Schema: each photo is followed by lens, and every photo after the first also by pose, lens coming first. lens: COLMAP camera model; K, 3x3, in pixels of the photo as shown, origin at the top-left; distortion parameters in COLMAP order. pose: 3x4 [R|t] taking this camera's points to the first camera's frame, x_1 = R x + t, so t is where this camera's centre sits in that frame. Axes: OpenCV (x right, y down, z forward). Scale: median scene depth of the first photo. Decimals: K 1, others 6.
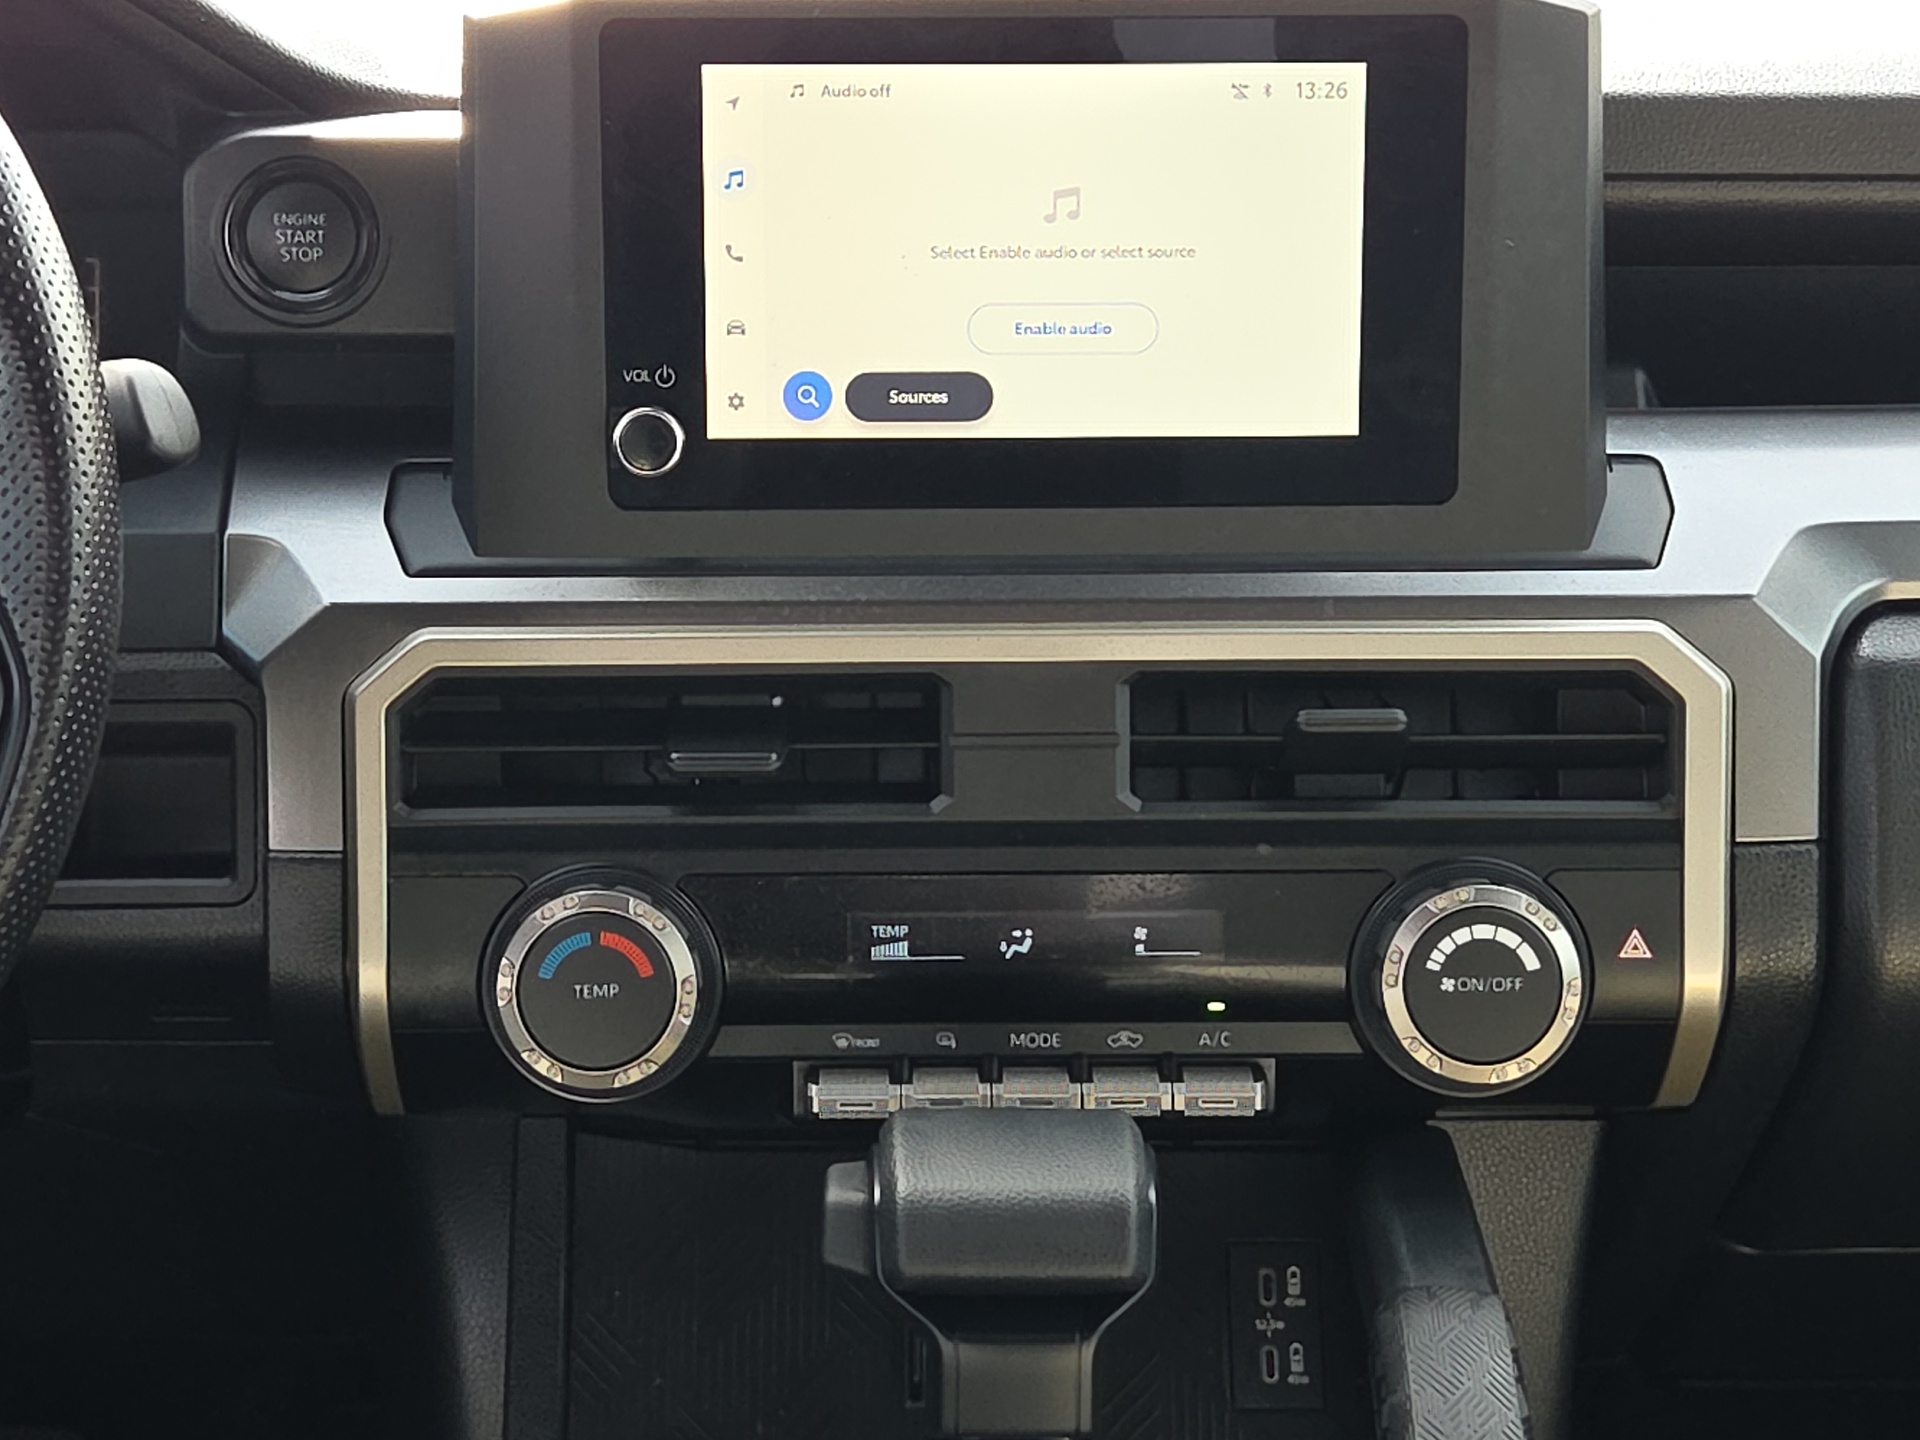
lens RADIAL K [[3818.2, 0, 960.0], [0, 3818.2, 720.0], [0, 0, 1]] dist [0.046231, 0.132774]
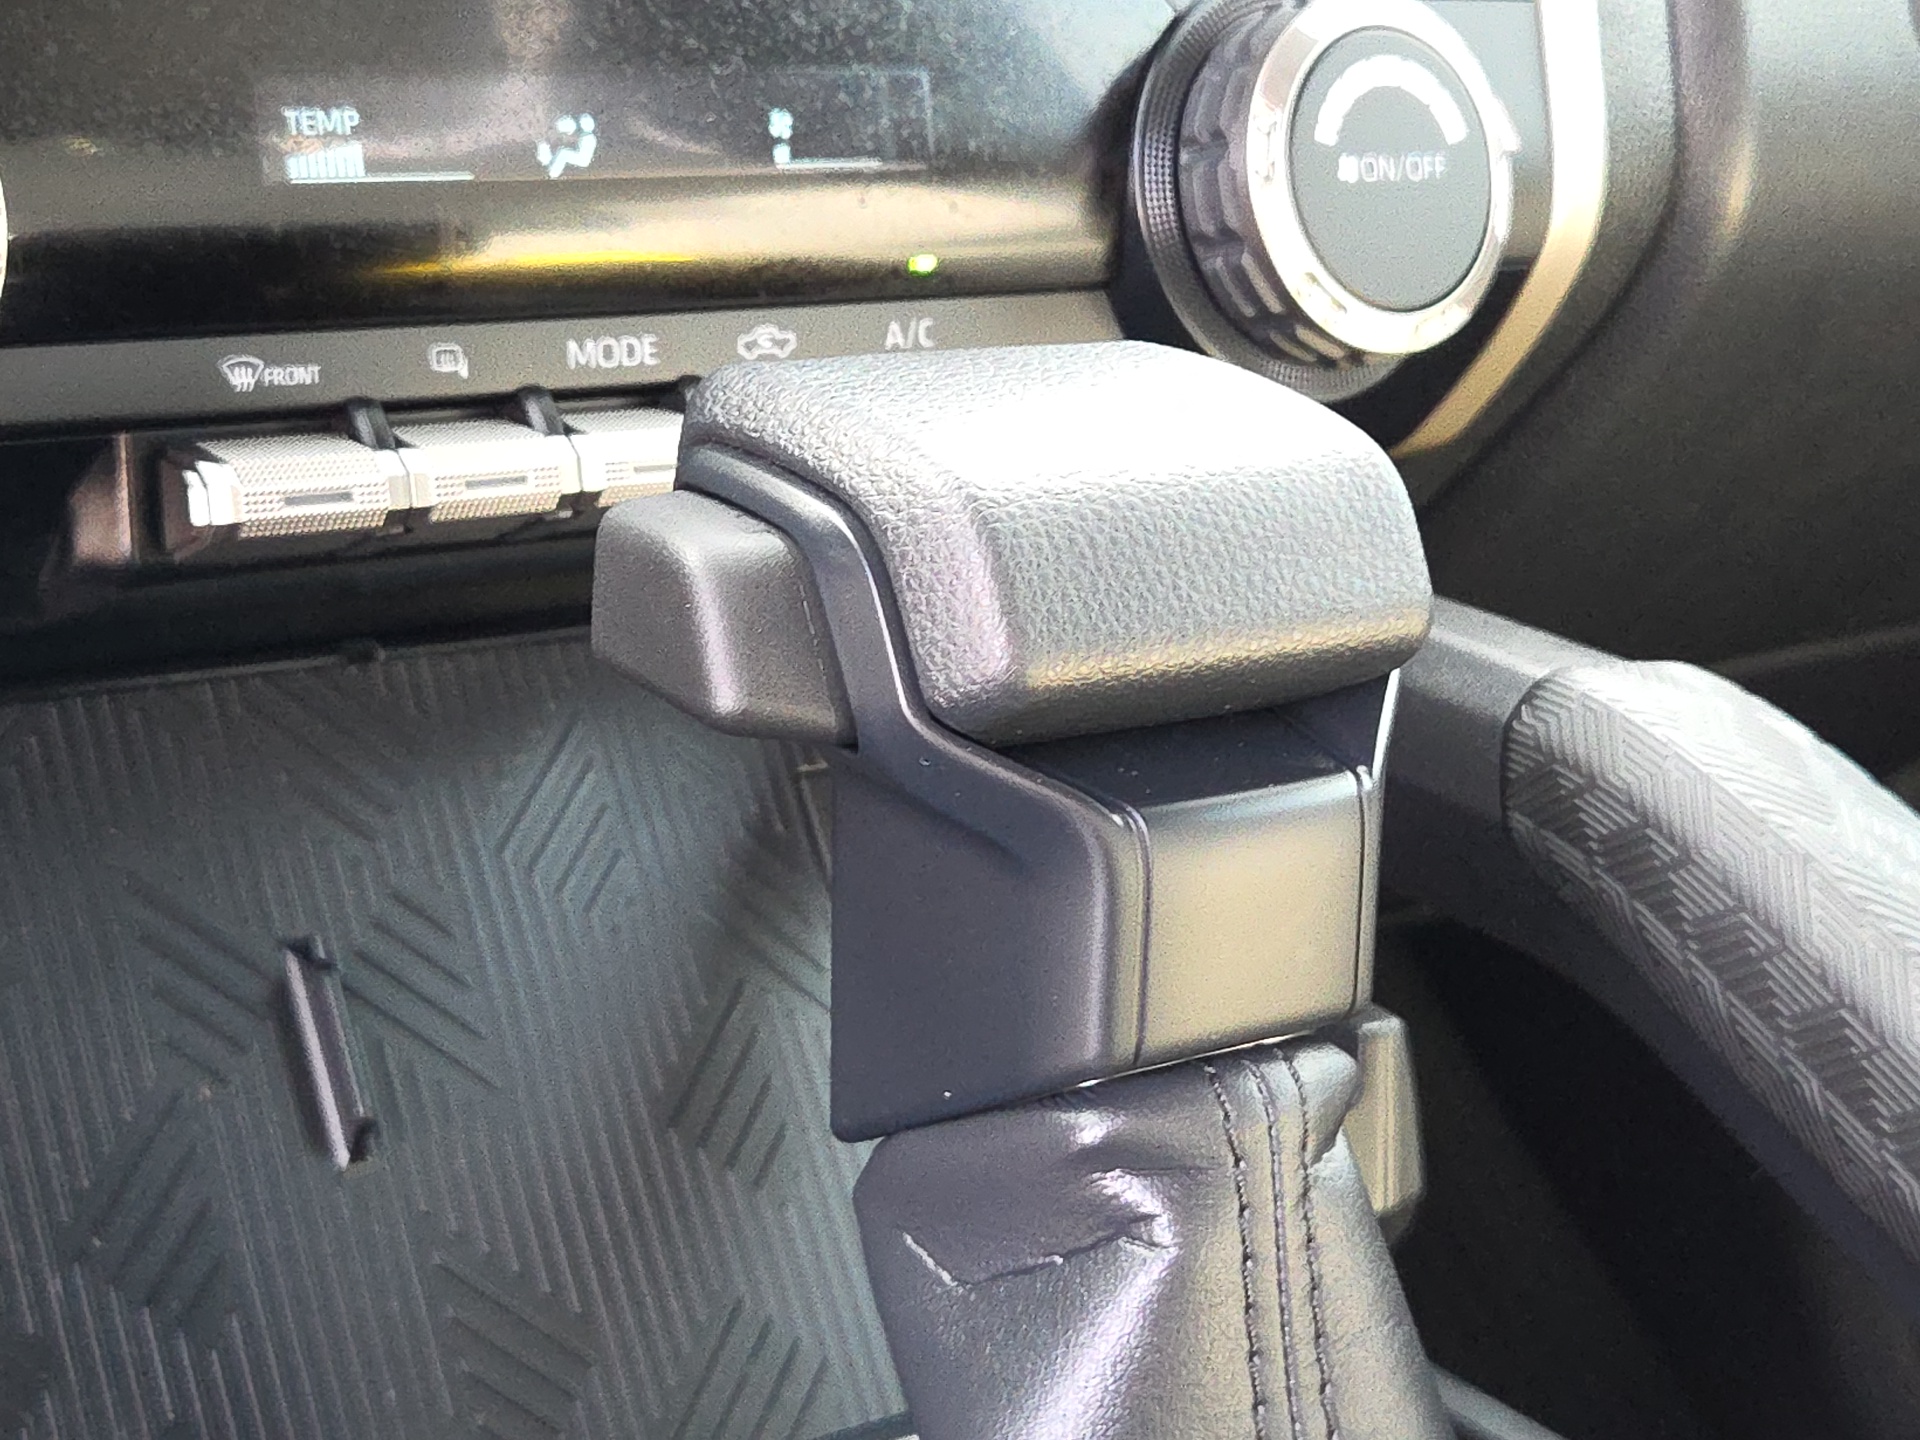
lens RADIAL K [[3213.3, 0, 1004.9], [0, 3213.3, 720.7], [0, 0, 1]] dist [0.090768, -0.373669]
pose [[0.805960, -0.119743, 0.579733, -0.187032], [0.118072, 0.992167, 0.040784, 0.121697], [-0.580076, 0.035580, 0.813785, 0.649537]]
